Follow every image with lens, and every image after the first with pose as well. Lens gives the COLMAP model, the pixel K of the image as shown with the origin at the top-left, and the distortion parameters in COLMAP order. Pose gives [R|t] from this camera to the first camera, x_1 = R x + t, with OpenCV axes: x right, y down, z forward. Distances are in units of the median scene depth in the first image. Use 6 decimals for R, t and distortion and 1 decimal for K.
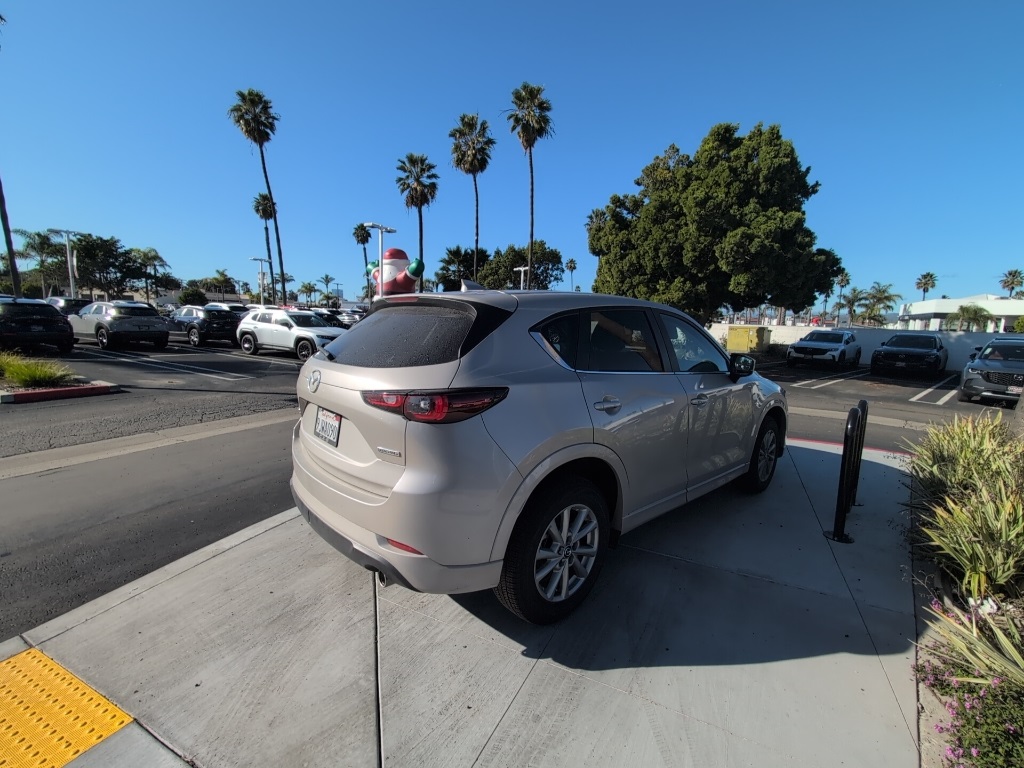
lens RADIAL K [[434.6, 0, 515.1], [0, 434.6, 382.4], [0, 0, 1]] dist [-0.000362, 0.000331]
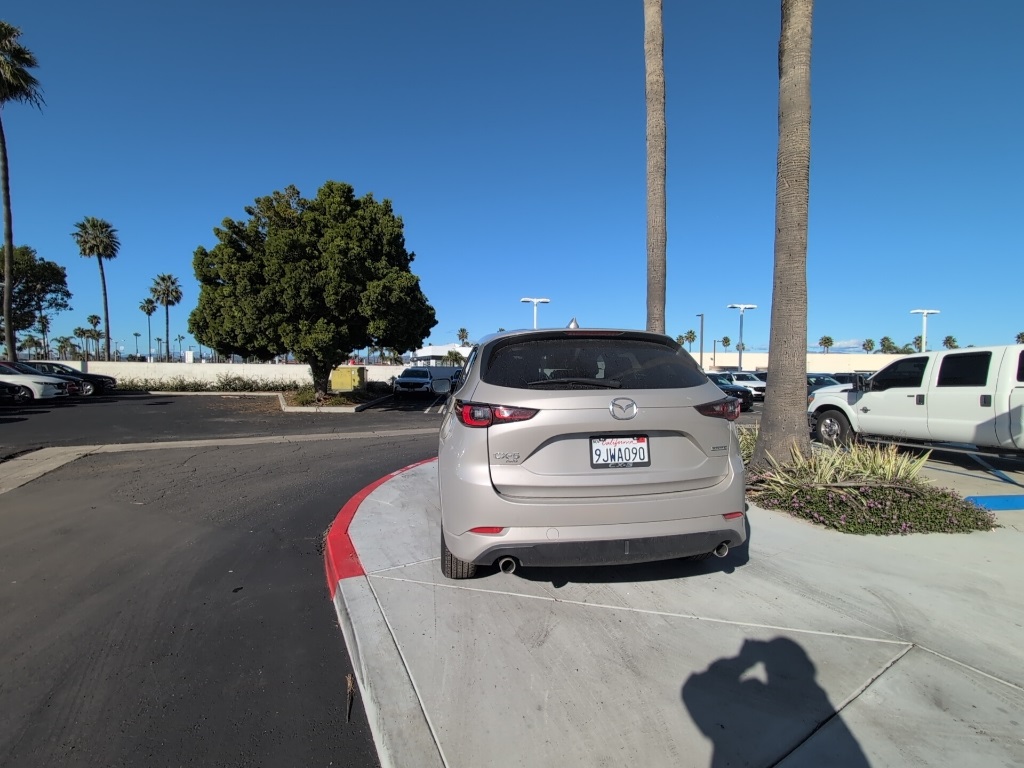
lens RADIAL K [[434.6, 0, 515.2], [0, 434.6, 382.1], [0, 0, 1]] dist [-0.000362, 0.000331]
pose [[0.560065, -0.047988, 0.827057, -0.205727], [0.128133, 0.991326, -0.029249, -0.009621], [-0.818479, 0.122355, 0.561356, 0.088313]]
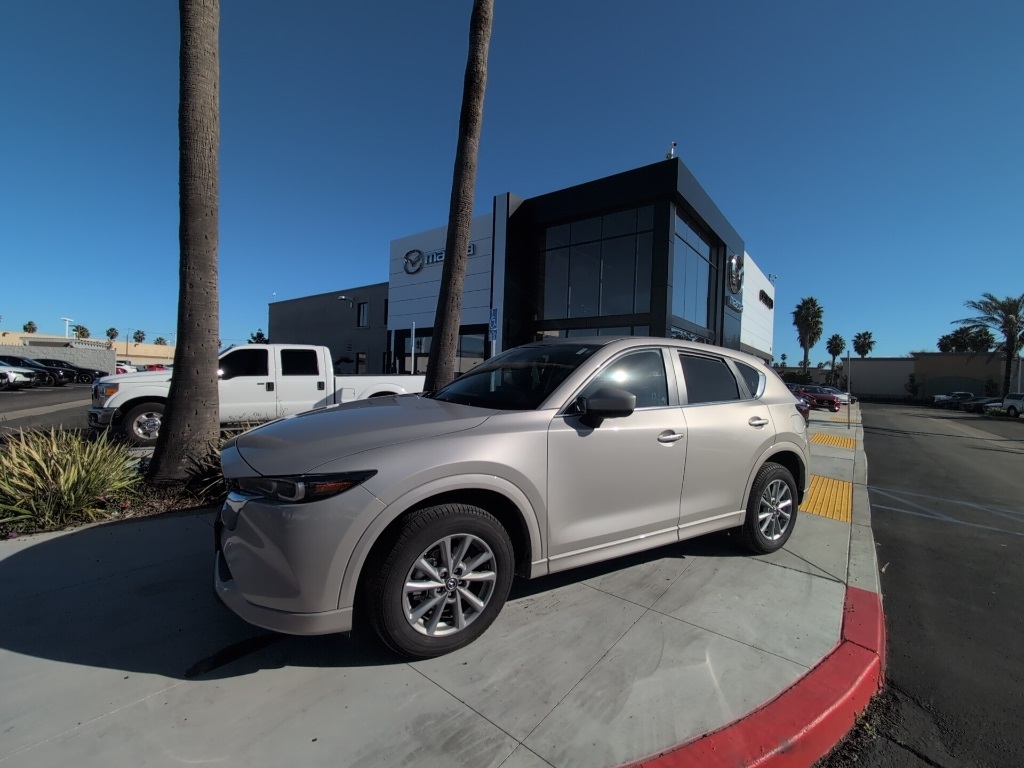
lens RADIAL K [[434.6, 0, 515.7], [0, 434.6, 384.2], [0, 0, 1]] dist [-0.000362, 0.000331]
pose [[-0.976625, -0.078113, 0.200254, 0.030169], [-0.046404, 0.986283, 0.158405, -0.054173], [-0.209881, 0.145410, -0.966854, 0.476264]]
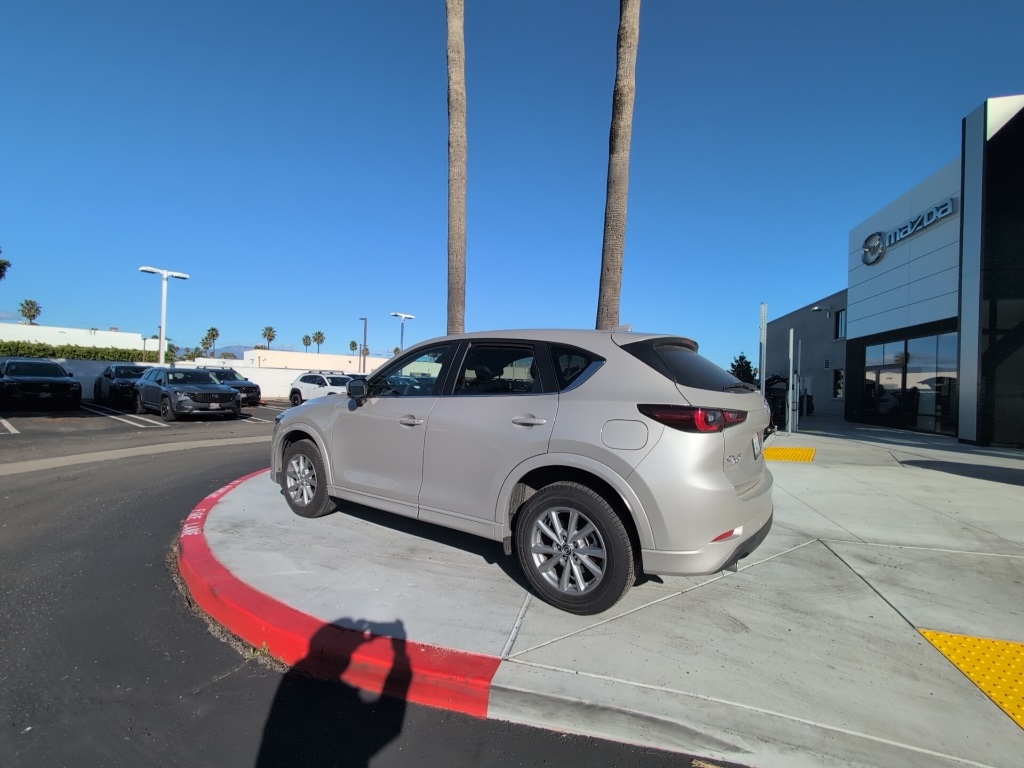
lens RADIAL K [[434.6, 0, 515.1], [0, 434.6, 383.2], [0, 0, 1]] dist [-0.000362, 0.000331]
pose [[-0.225151, -0.043756, 0.973341, -0.216231], [0.099327, 0.992756, 0.067604, -0.033134], [-0.969248, 0.111900, -0.219174, 0.280304]]
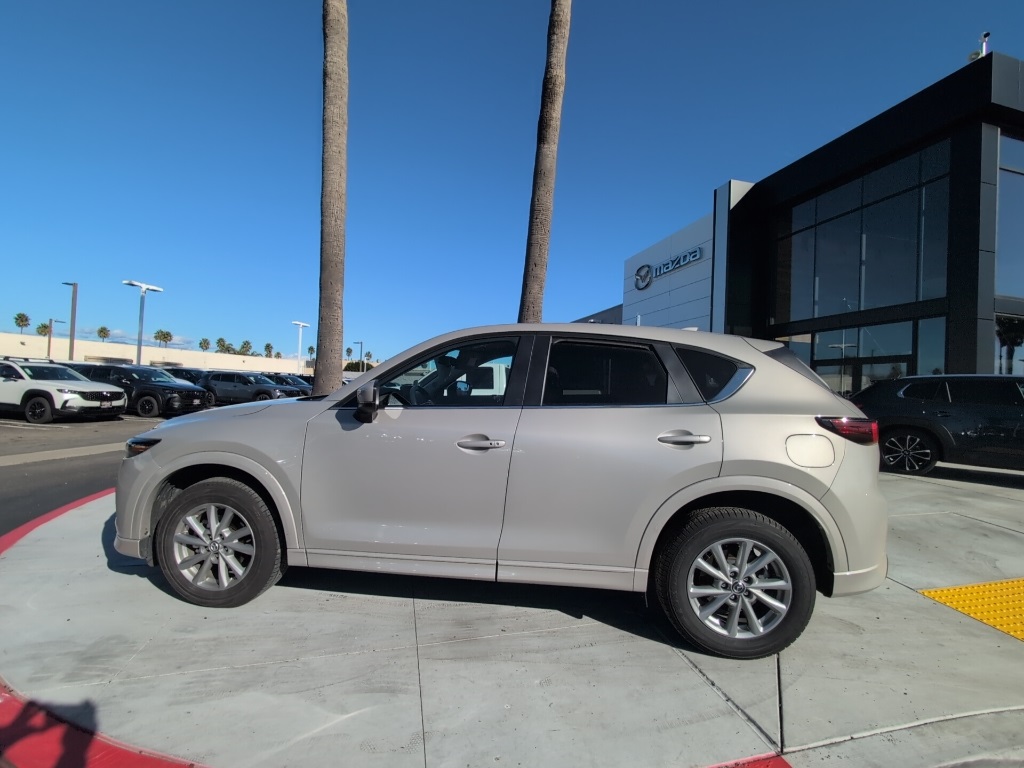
lens RADIAL K [[434.6, 0, 515.2], [0, 434.6, 383.7], [0, 0, 1]] dist [-0.000362, 0.000331]
pose [[-0.662537, -0.057949, 0.746785, -0.117128], [0.039750, 0.992878, 0.112310, -0.041973], [-0.747974, 0.104094, -0.655514, 0.372006]]
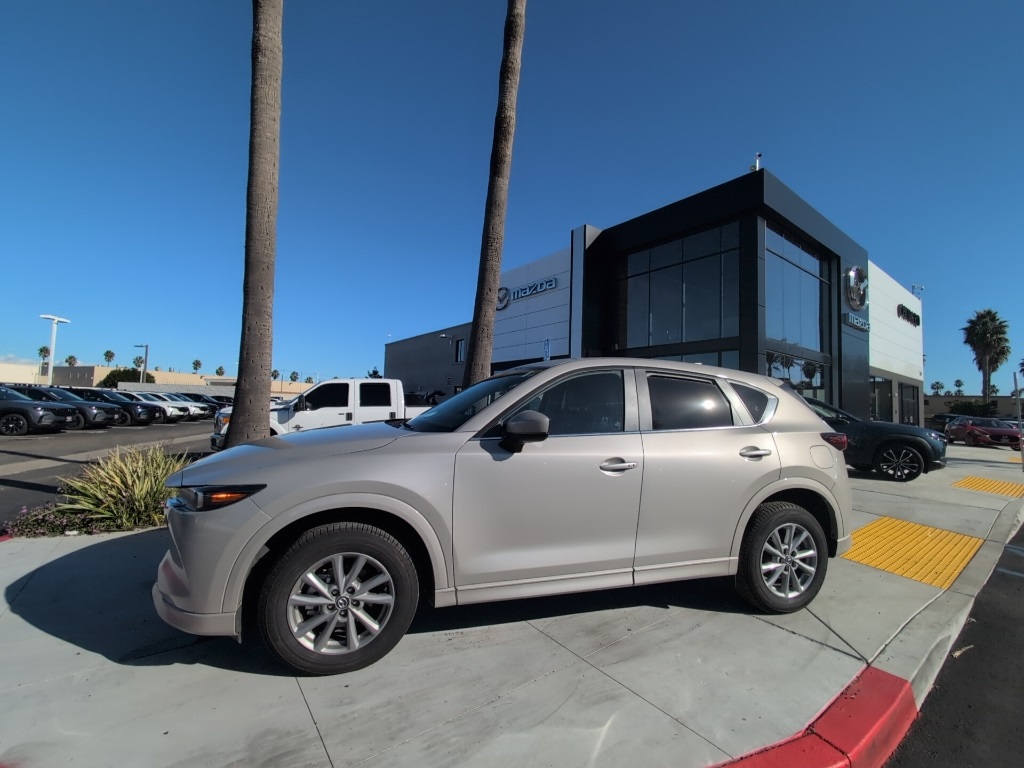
lens RADIAL K [[434.6, 0, 514.9], [0, 434.6, 384.3], [0, 0, 1]] dist [-0.000362, 0.000331]
pose [[-0.898421, -0.045320, 0.436790, -0.035424], [-0.005985, 0.995832, 0.091015, -0.052054], [-0.439094, 0.079156, -0.894948, 0.451791]]
